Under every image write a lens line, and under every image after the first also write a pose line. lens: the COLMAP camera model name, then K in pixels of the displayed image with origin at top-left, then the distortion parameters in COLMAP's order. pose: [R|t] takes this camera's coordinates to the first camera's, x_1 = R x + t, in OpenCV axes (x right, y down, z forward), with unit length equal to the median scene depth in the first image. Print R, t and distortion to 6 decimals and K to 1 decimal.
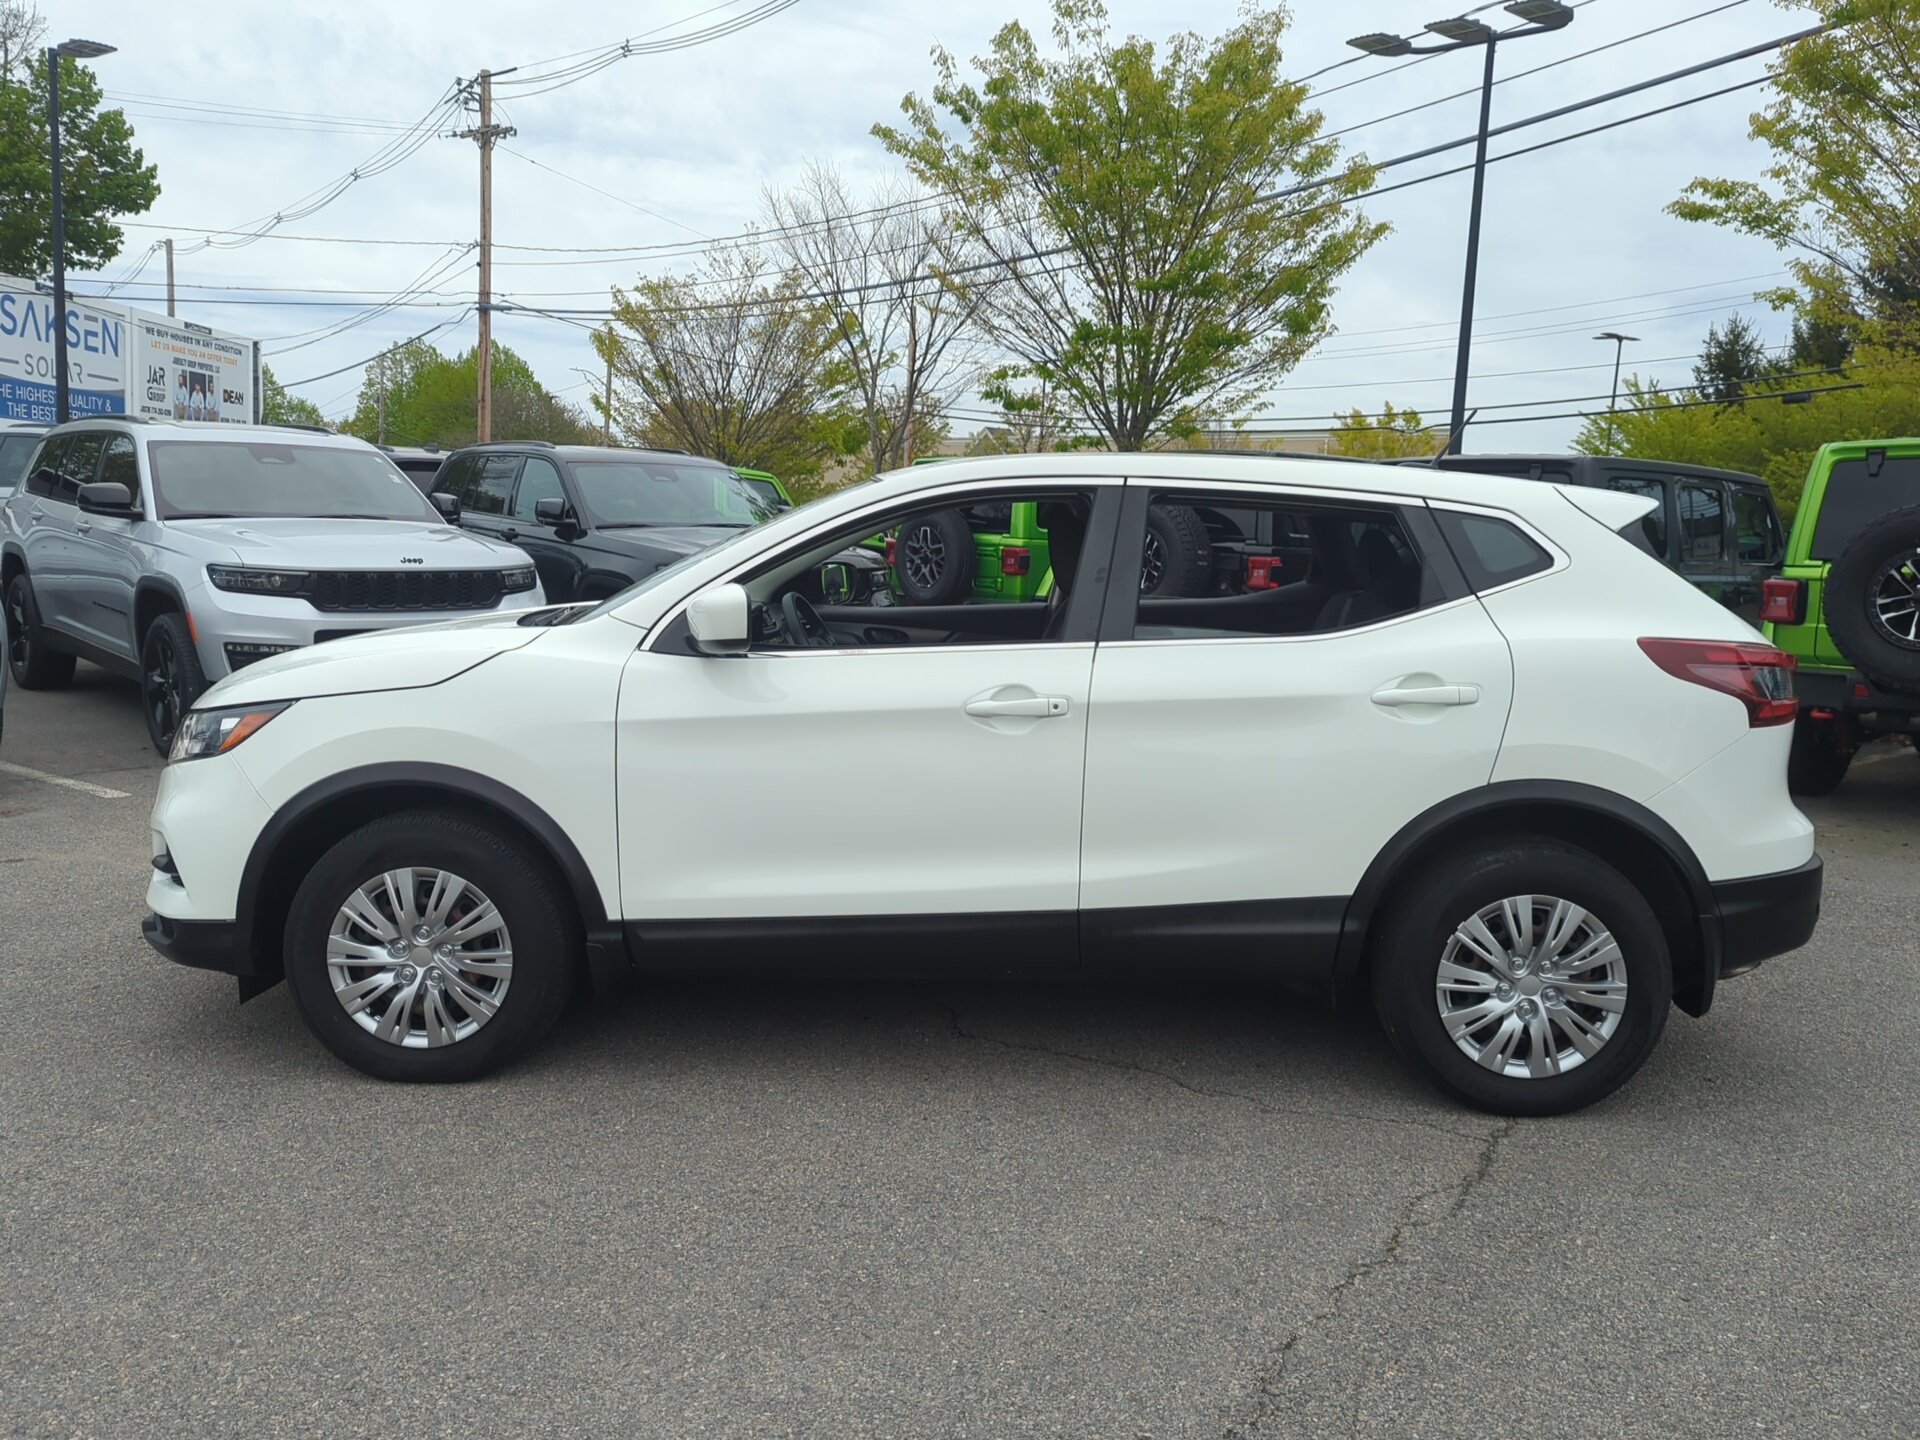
lens RADIAL K [[1553.2, 0, 969.9], [0, 1553.2, 747.1], [0, 0, 1]] dist [0.051820, -0.052698]
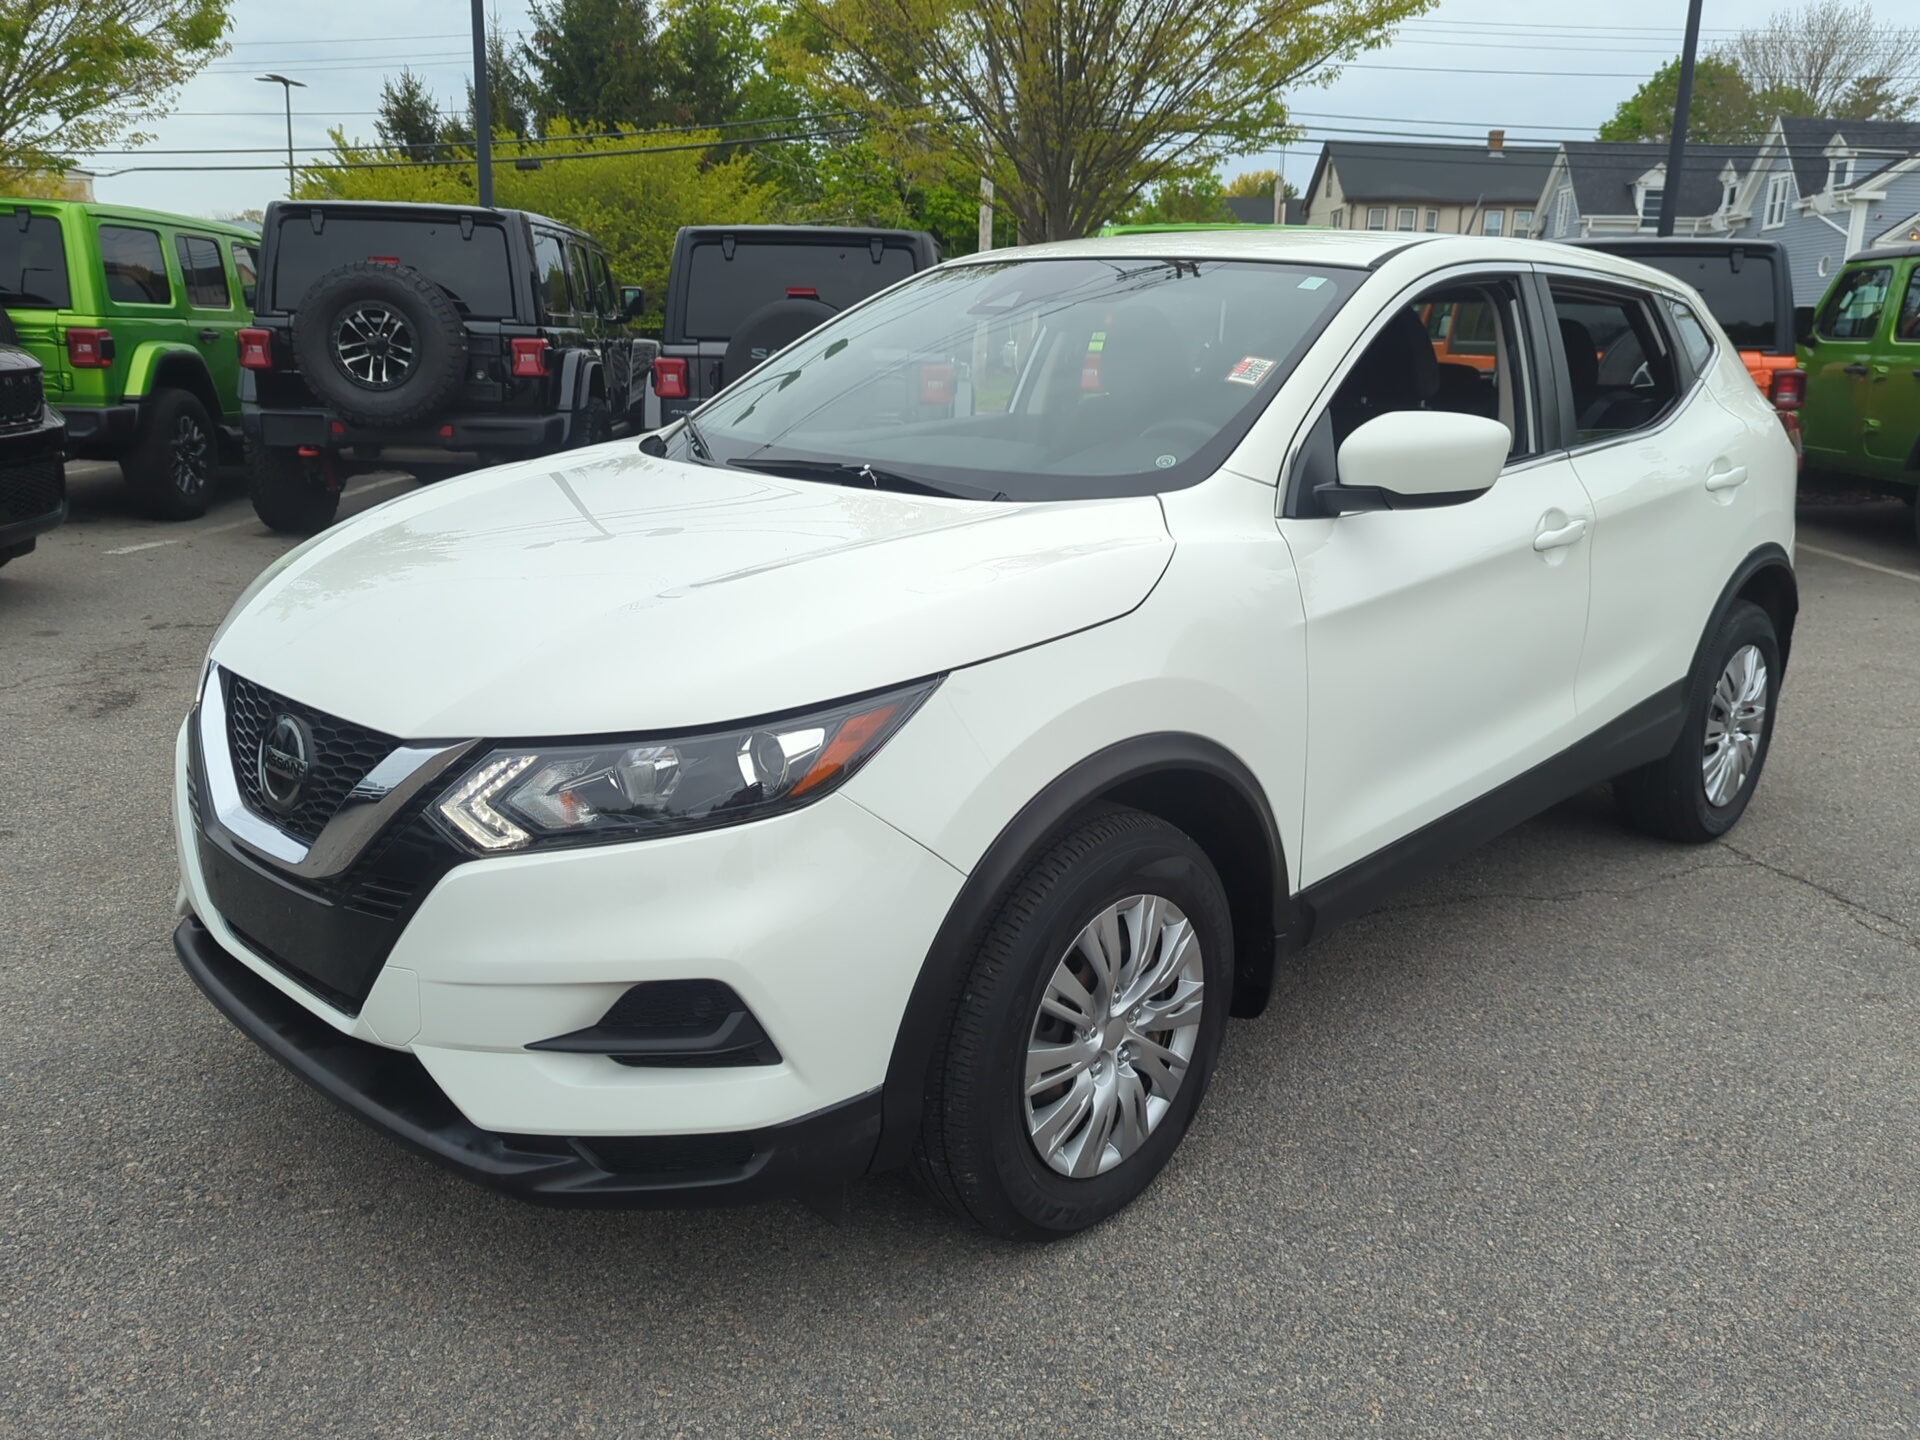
lens RADIAL K [[1553.2, 0, 971.4], [0, 1553.2, 731.6], [0, 0, 1]] dist [0.051820, -0.052698]
pose [[0.675085, -0.205399, 0.708570, -0.817327], [0.107634, 0.977605, 0.180839, -0.108678], [-0.729846, -0.045815, 0.682074, 0.610238]]
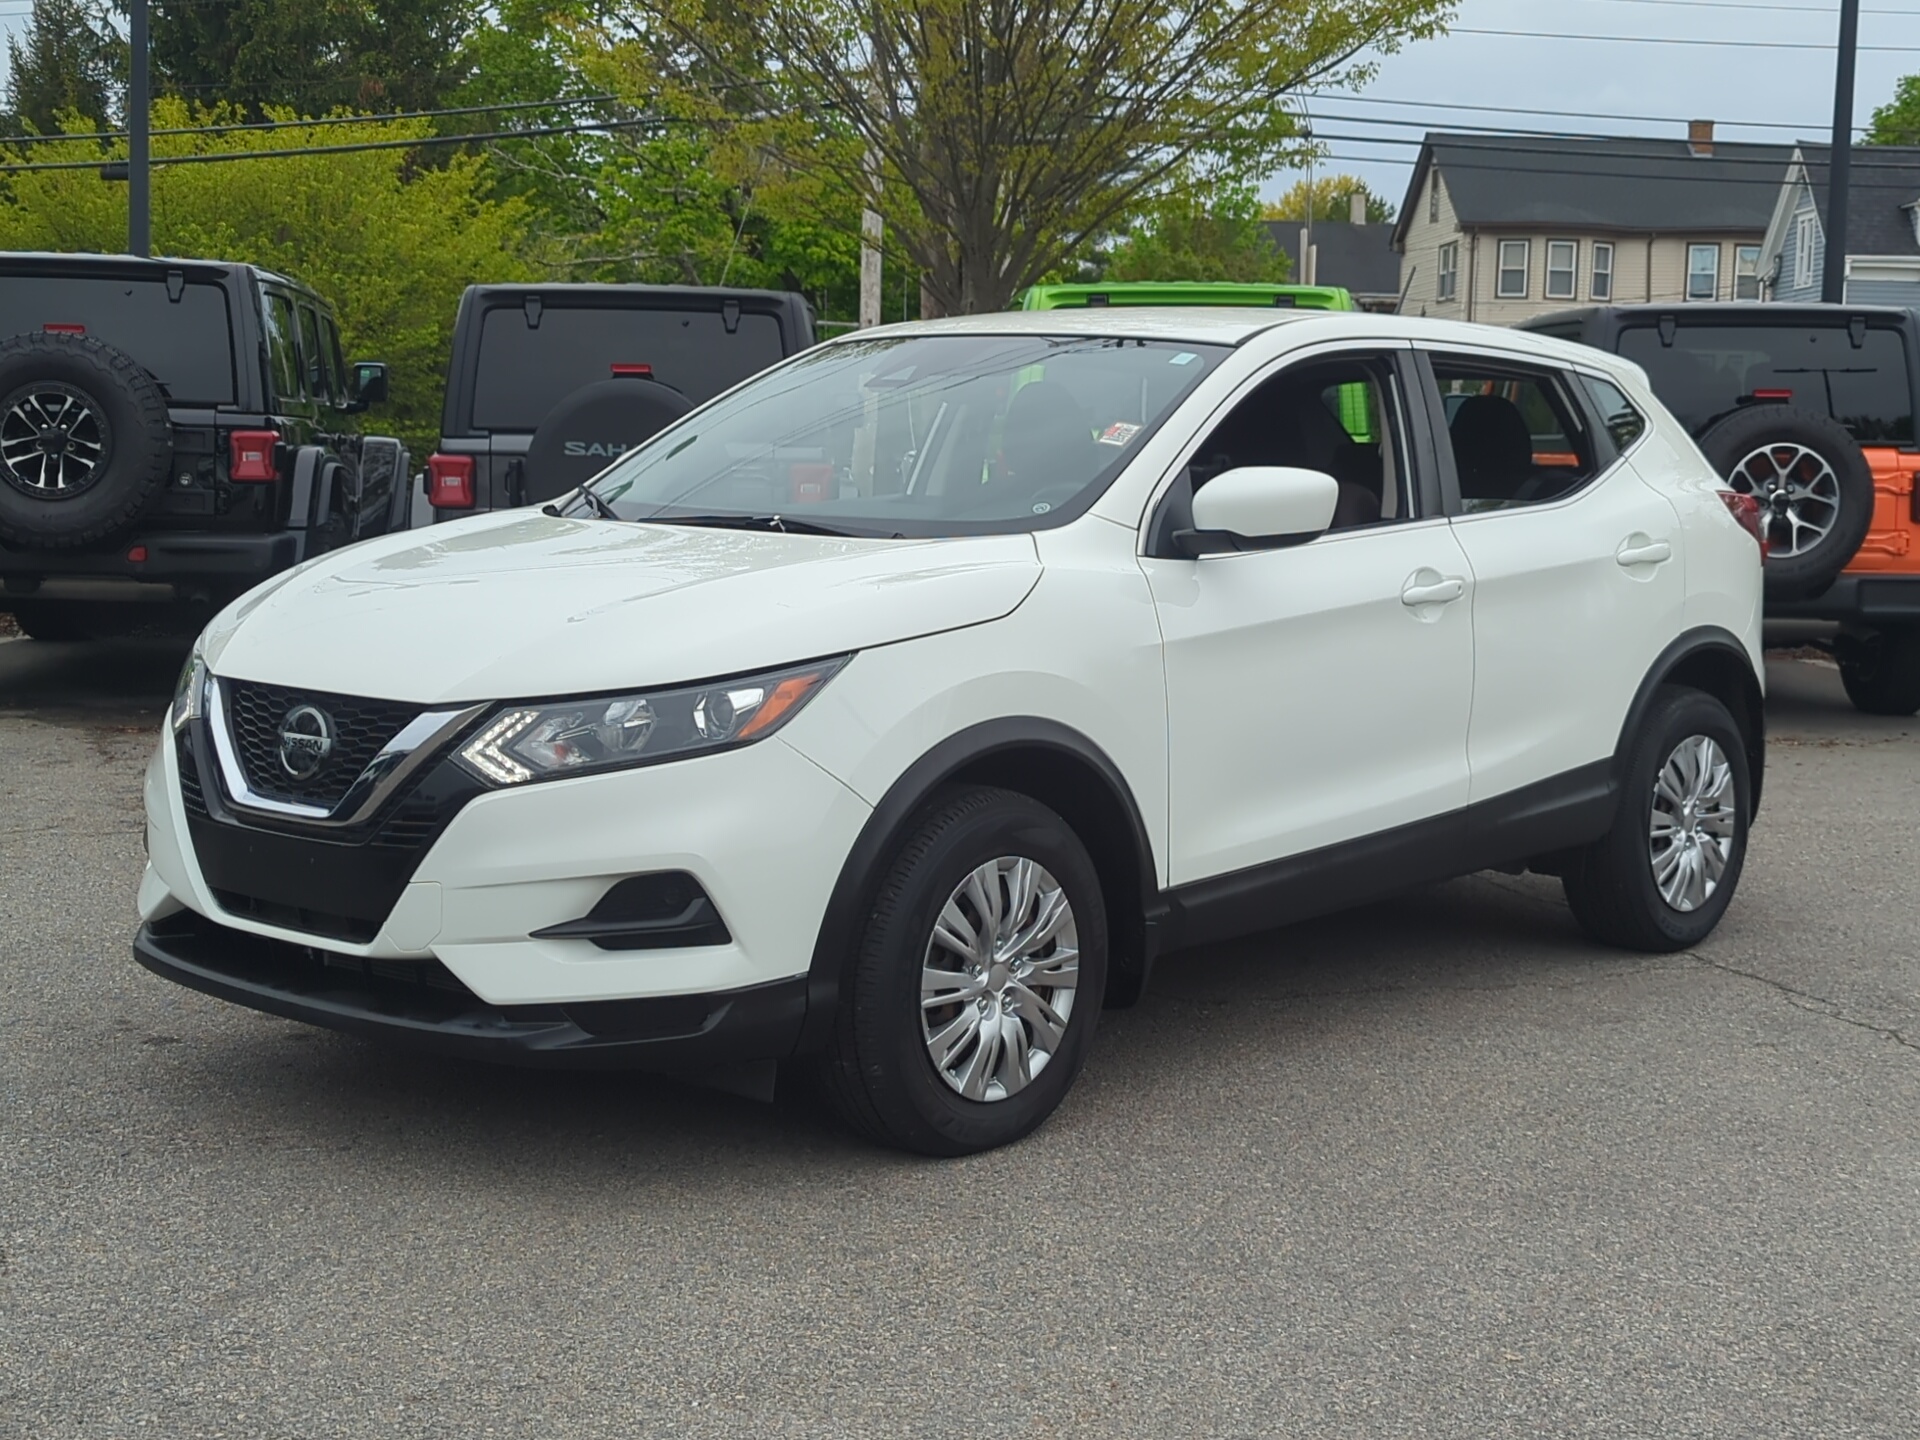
lens RADIAL K [[2826.8, 0, 964.8], [0, 2826.8, 716.0], [0, 0, 1]] dist [0.047946, 0.000000]
pose [[0.643358, -0.097429, 0.759341, -1.380064], [0.111328, 0.993232, 0.033116, -0.037612], [-0.757428, 0.063230, 0.649850, 0.118934]]
